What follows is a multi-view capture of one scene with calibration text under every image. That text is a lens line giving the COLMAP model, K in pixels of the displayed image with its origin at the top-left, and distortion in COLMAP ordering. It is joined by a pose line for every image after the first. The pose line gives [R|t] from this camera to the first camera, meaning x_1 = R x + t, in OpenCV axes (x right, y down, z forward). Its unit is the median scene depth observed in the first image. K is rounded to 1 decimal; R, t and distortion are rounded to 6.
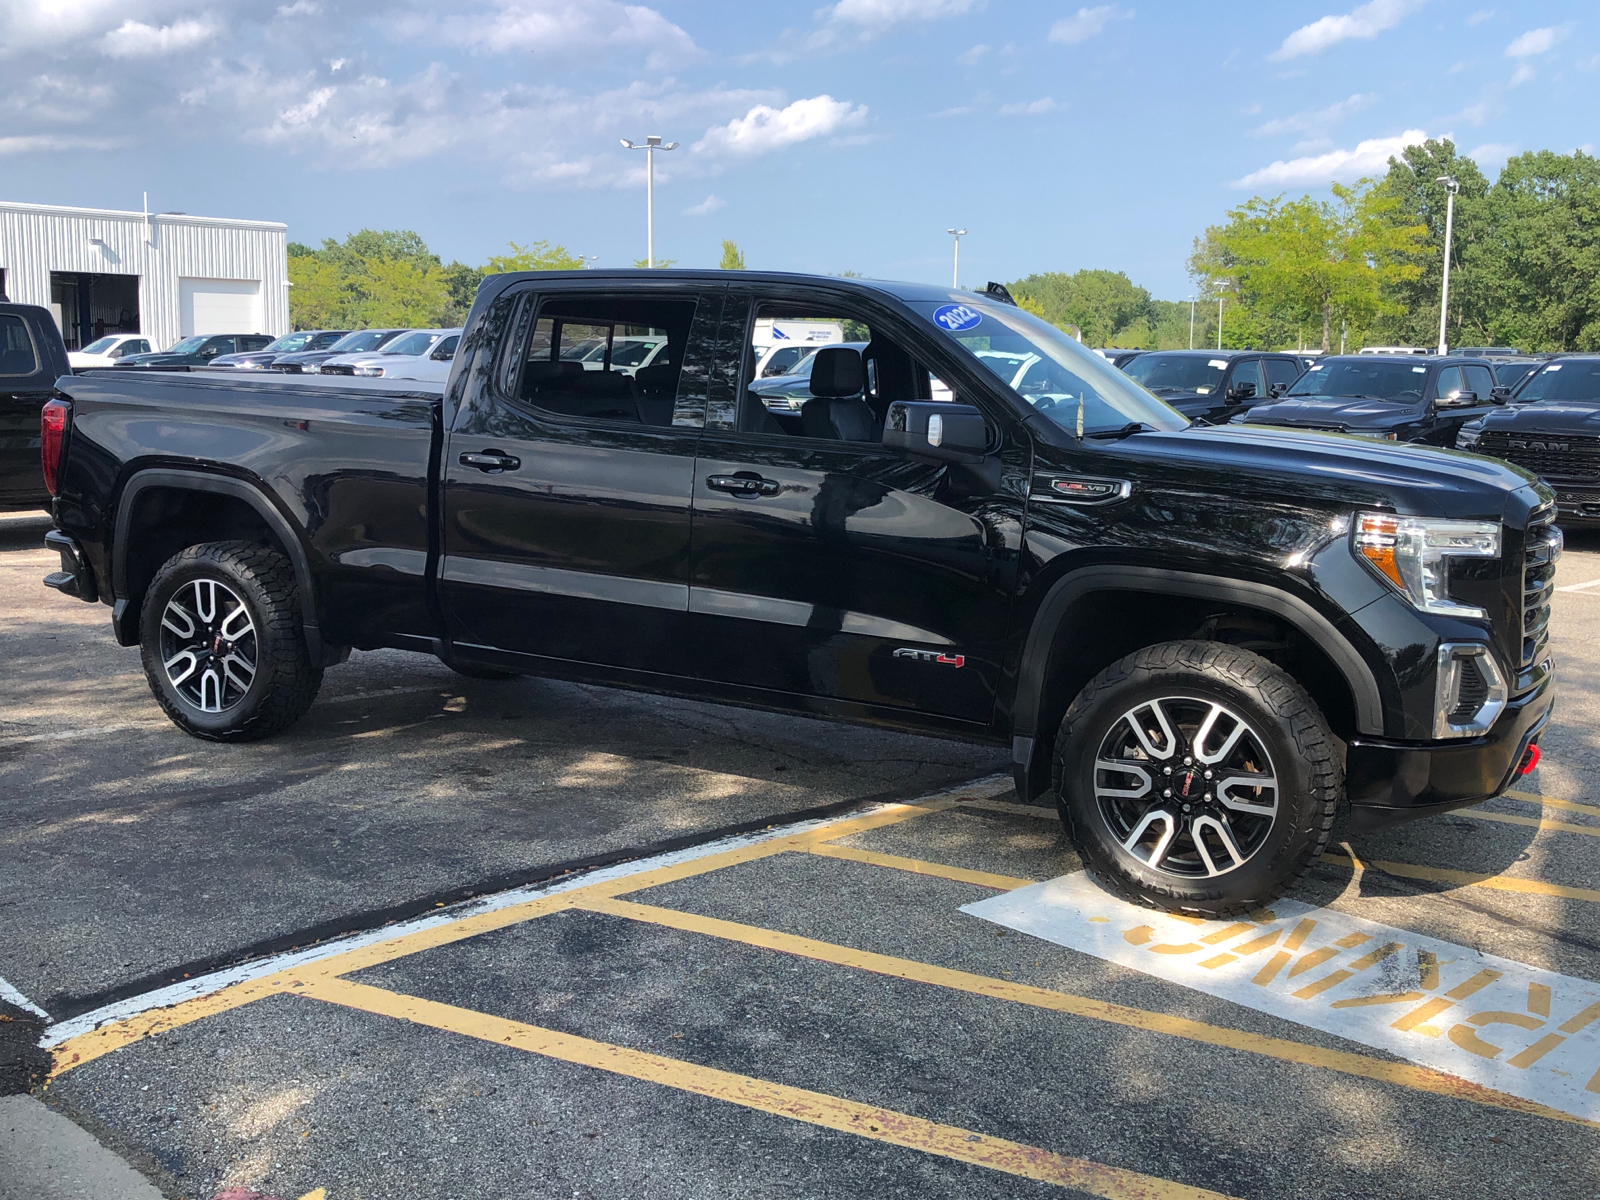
lens RADIAL K [[1611.8, 0, 784.4], [0, 1611.8, 607.6], [0, 0, 1]] dist [0.014072, 0.000000]
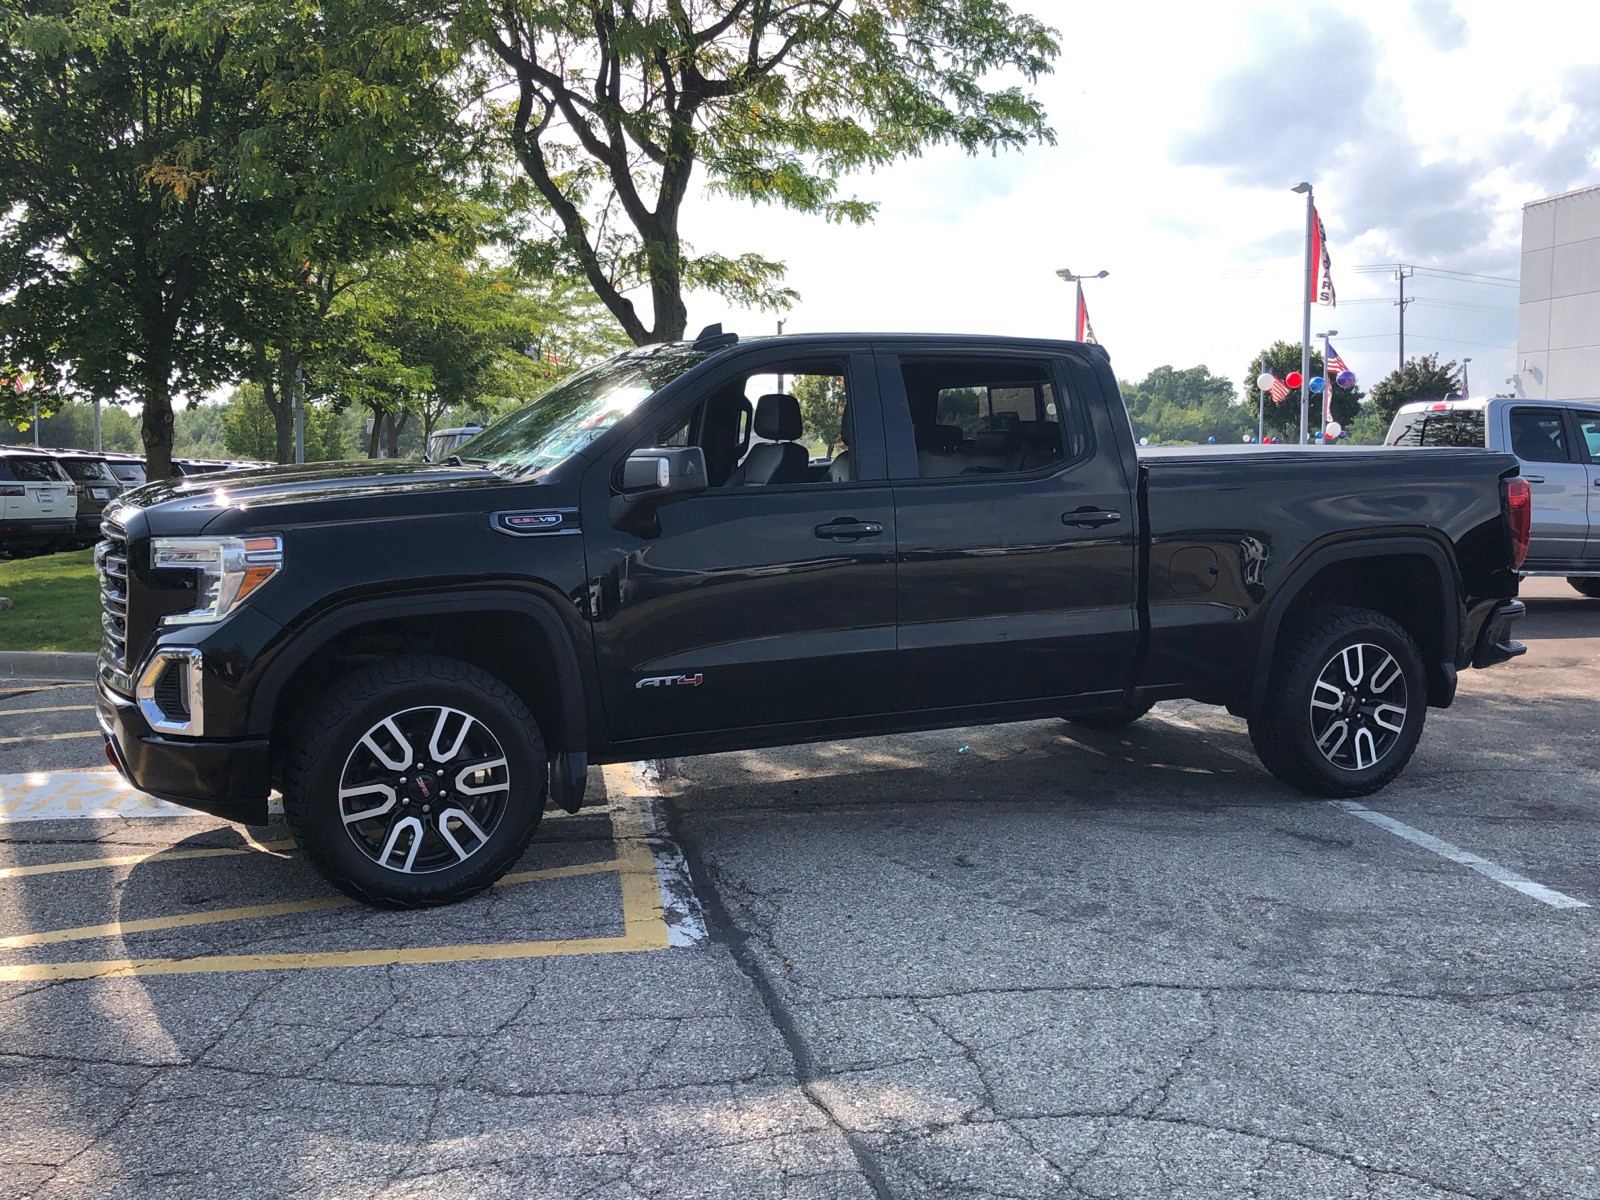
lens RADIAL K [[1611.8, 0, 809.0], [0, 1611.8, 595.1], [0, 0, 1]] dist [0.014072, 0.000000]
pose [[-0.601305, 0.048249, -0.797561, 1.009657], [-0.136707, 0.977244, 0.162186, -0.244193], [0.787238, 0.206556, -0.581026, 1.915712]]
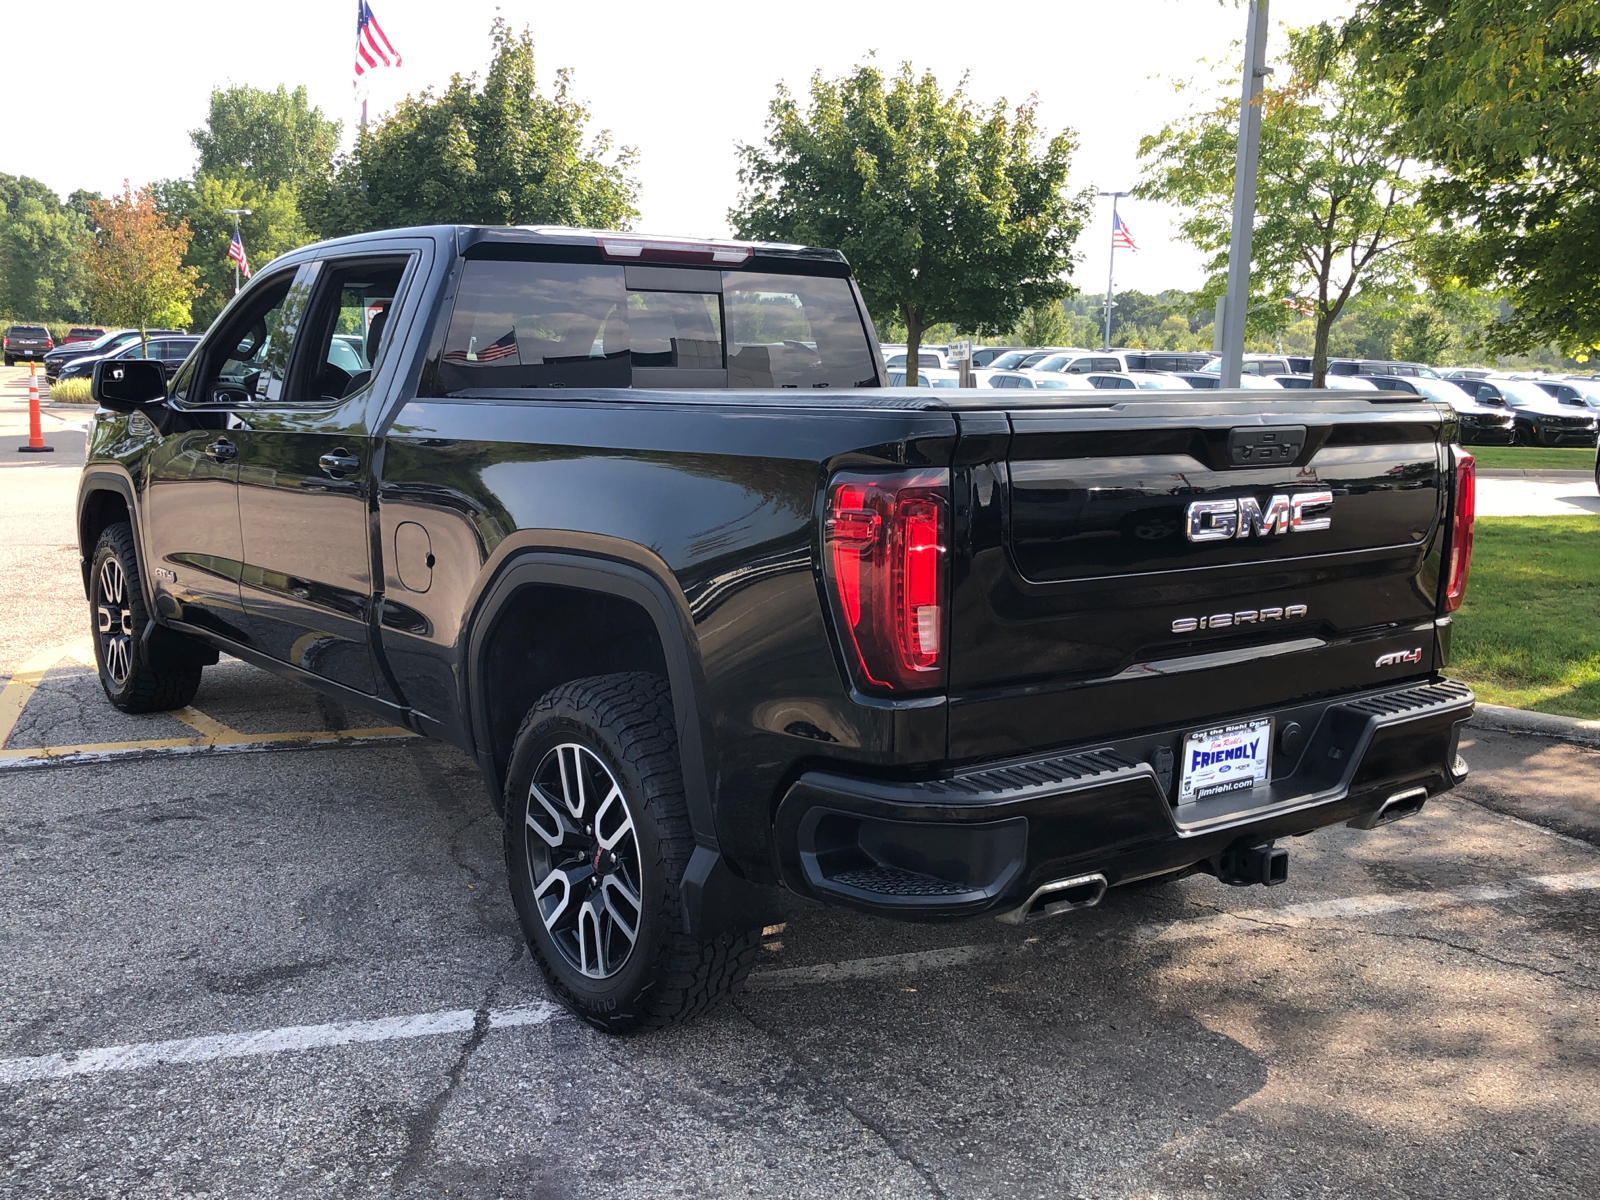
lens RADIAL K [[1611.8, 0, 797.6], [0, 1611.8, 598.4], [0, 0, 1]] dist [0.014072, 0.000000]
pose [[-0.900791, -0.103866, 0.421648, -0.632150], [0.023955, 0.957611, 0.287068, -0.314124], [-0.433591, 0.268688, -0.860119, 2.059718]]
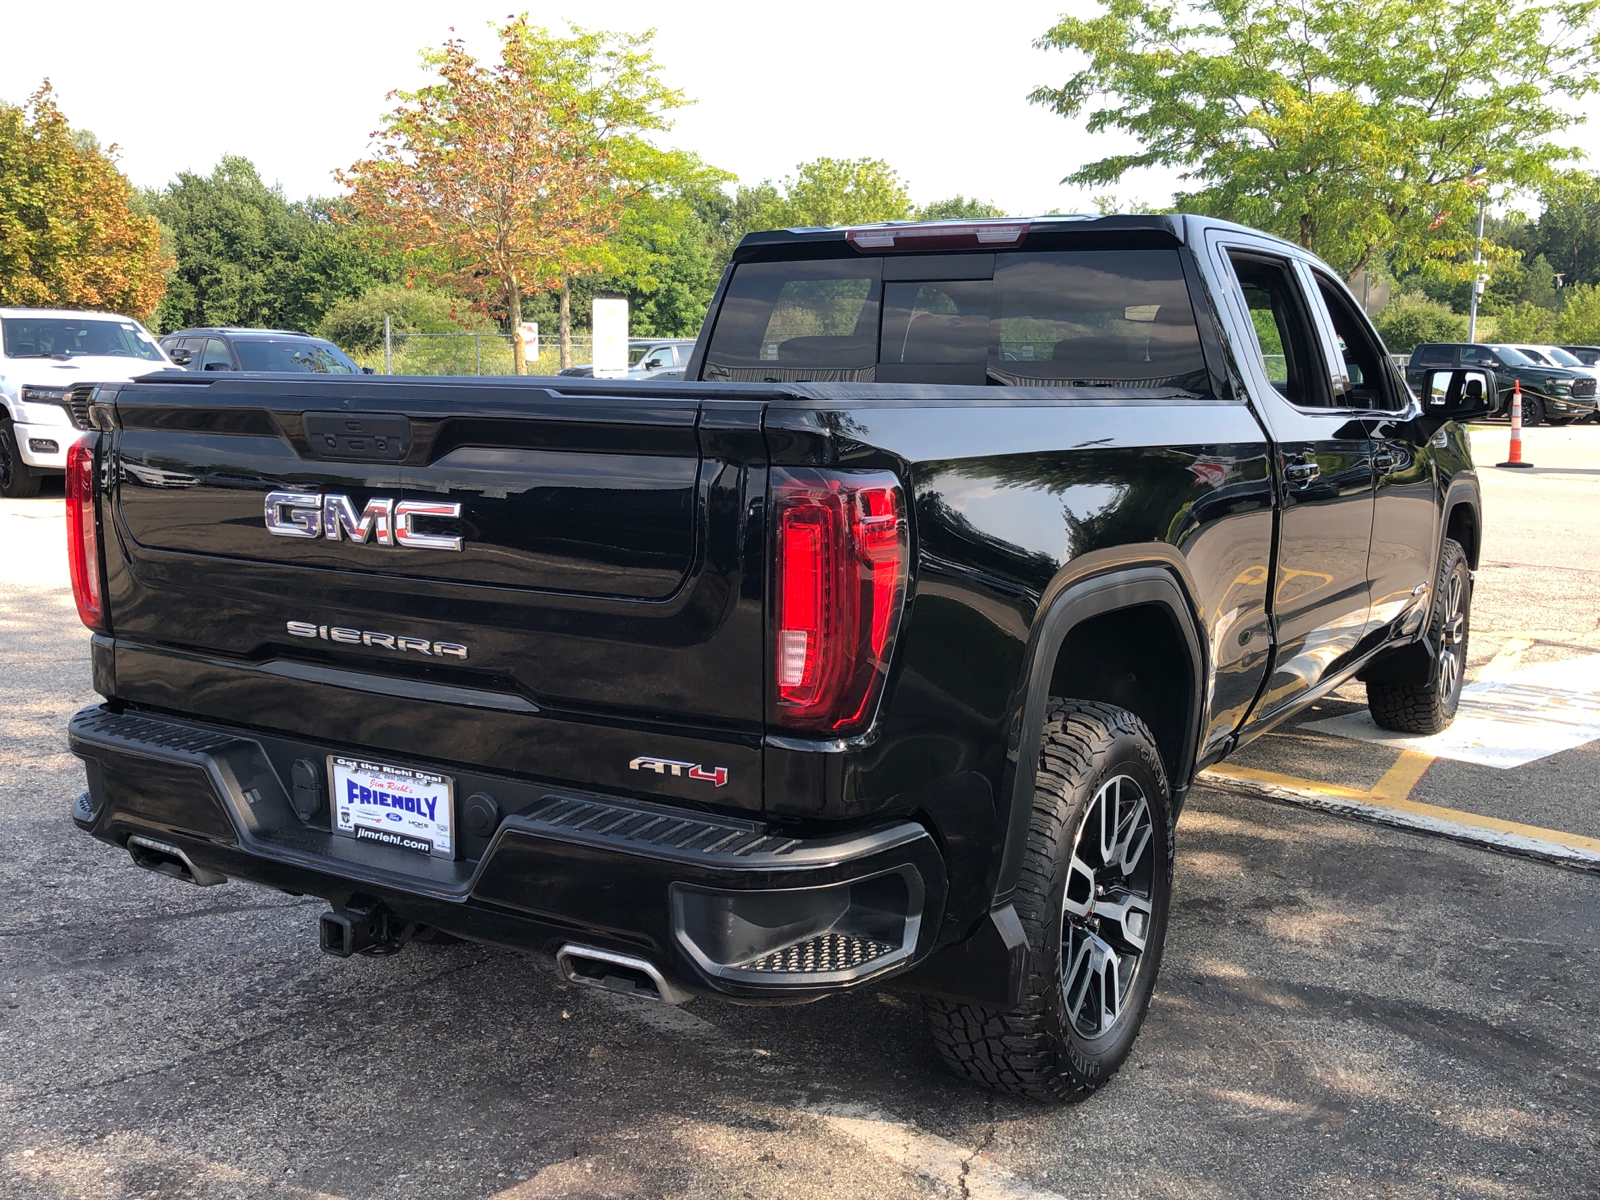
lens RADIAL K [[1611.8, 0, 802.3], [0, 1611.8, 604.5], [0, 0, 1]] dist [0.014072, 0.000000]
pose [[0.065662, -0.177836, 0.981867, -1.032723], [0.135028, 0.976523, 0.167839, -0.204997], [-0.988664, 0.121559, 0.088134, 1.265012]]
